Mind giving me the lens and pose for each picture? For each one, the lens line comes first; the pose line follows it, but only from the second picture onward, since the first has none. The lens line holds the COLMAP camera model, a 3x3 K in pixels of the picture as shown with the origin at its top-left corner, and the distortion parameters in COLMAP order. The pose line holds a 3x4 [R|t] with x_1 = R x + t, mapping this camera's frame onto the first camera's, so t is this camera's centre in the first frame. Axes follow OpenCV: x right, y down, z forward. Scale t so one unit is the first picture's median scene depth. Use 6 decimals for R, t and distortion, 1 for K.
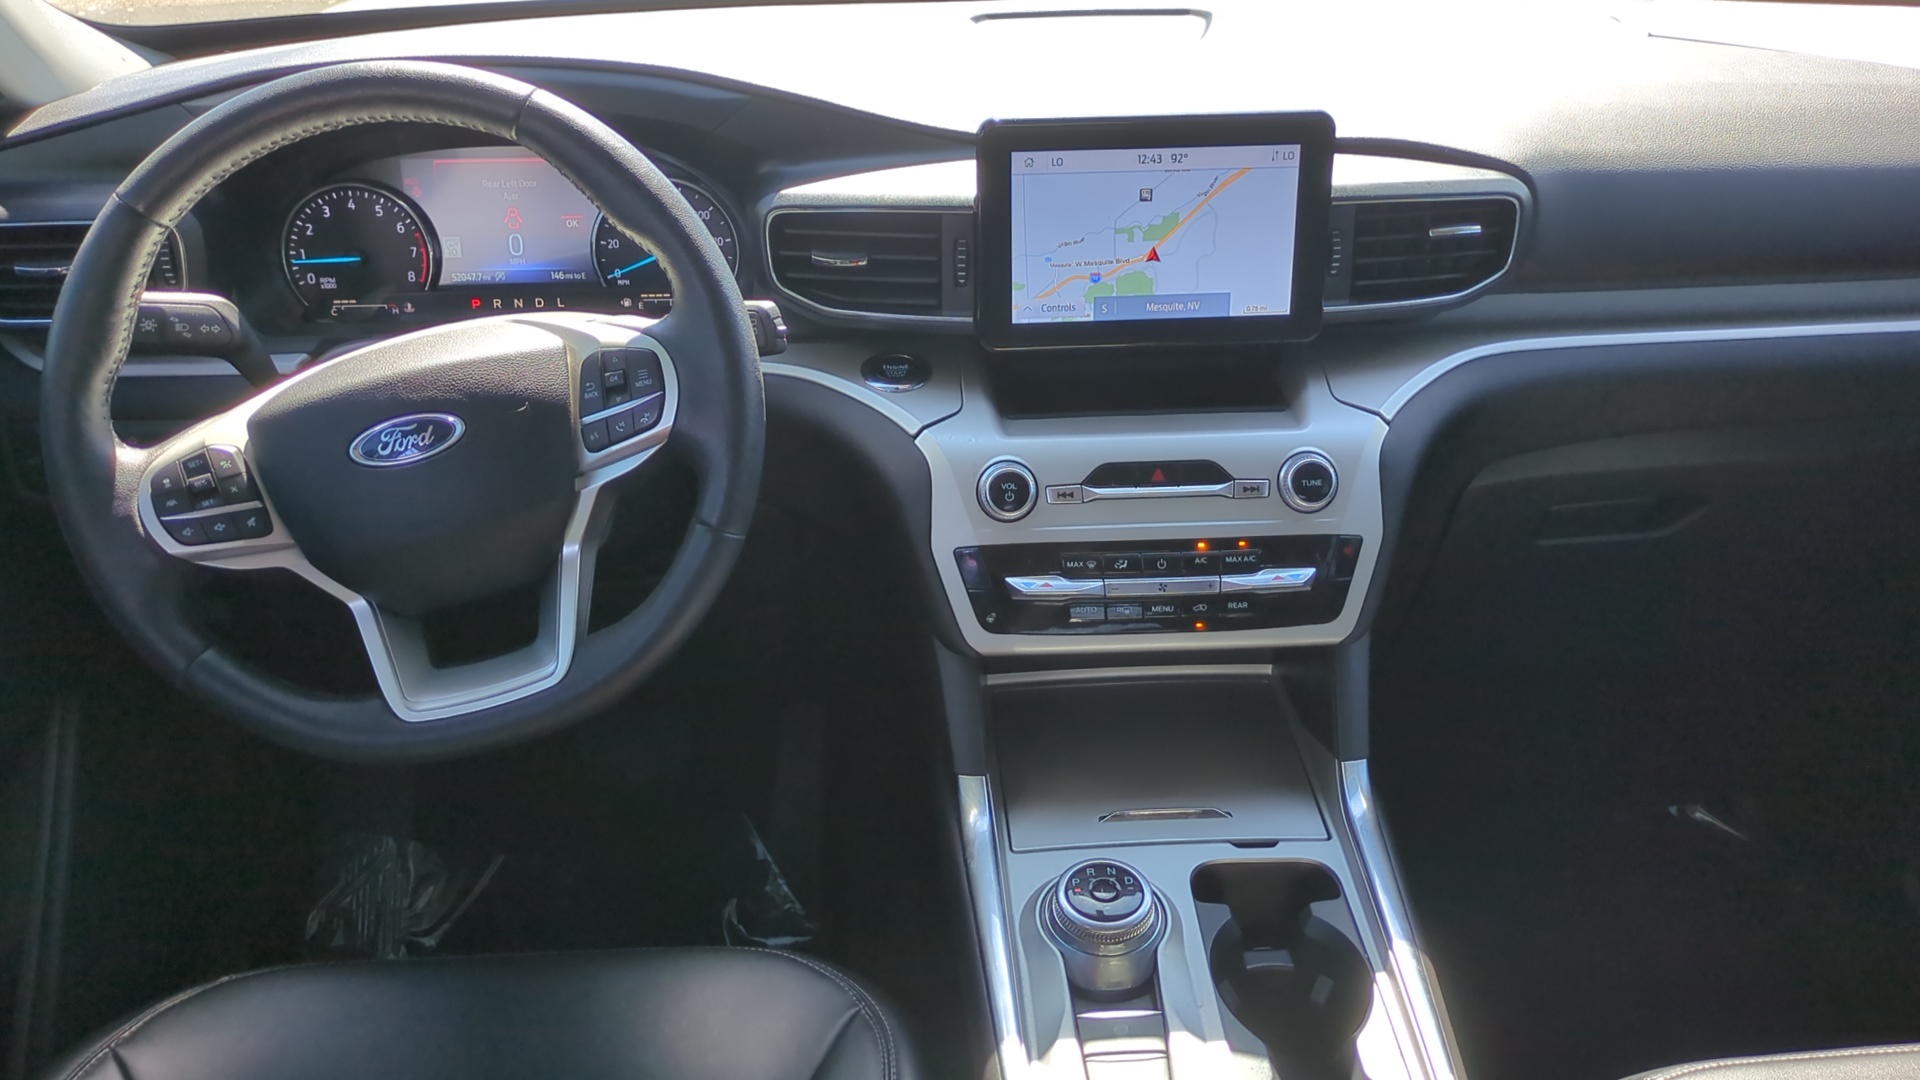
lens RADIAL K [[1503.9, 0, 954.1], [0, 1503.9, 525.4], [0, 0, 1]] dist [0.016430, 0.000644]
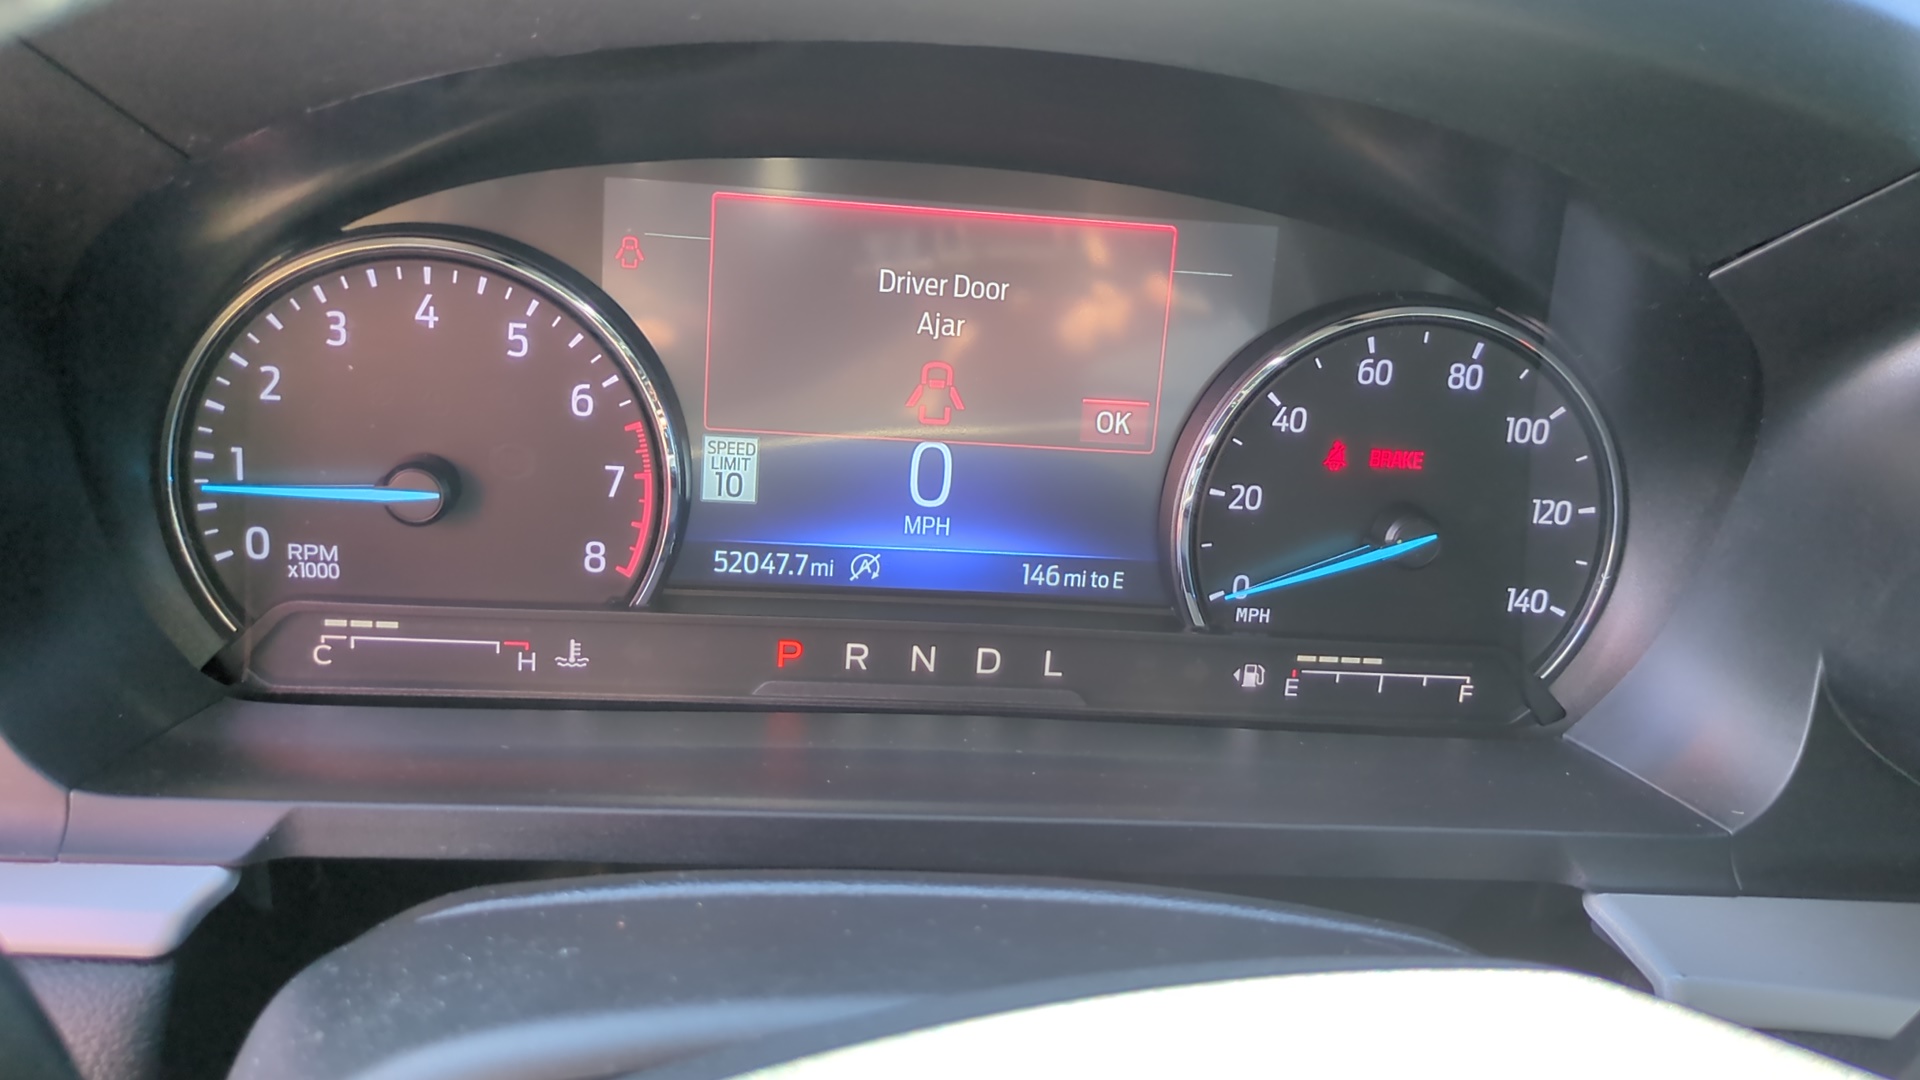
lens RADIAL K [[1639.7, 0, 977.7], [0, 1639.7, 485.3], [0, 0, 1]] dist [0.055927, -0.070221]
pose [[0.994848, 0.074914, 0.068305, -0.310813], [-0.069404, 0.994395, -0.079760, -0.160426], [-0.073897, 0.074609, 0.994471, 0.671142]]
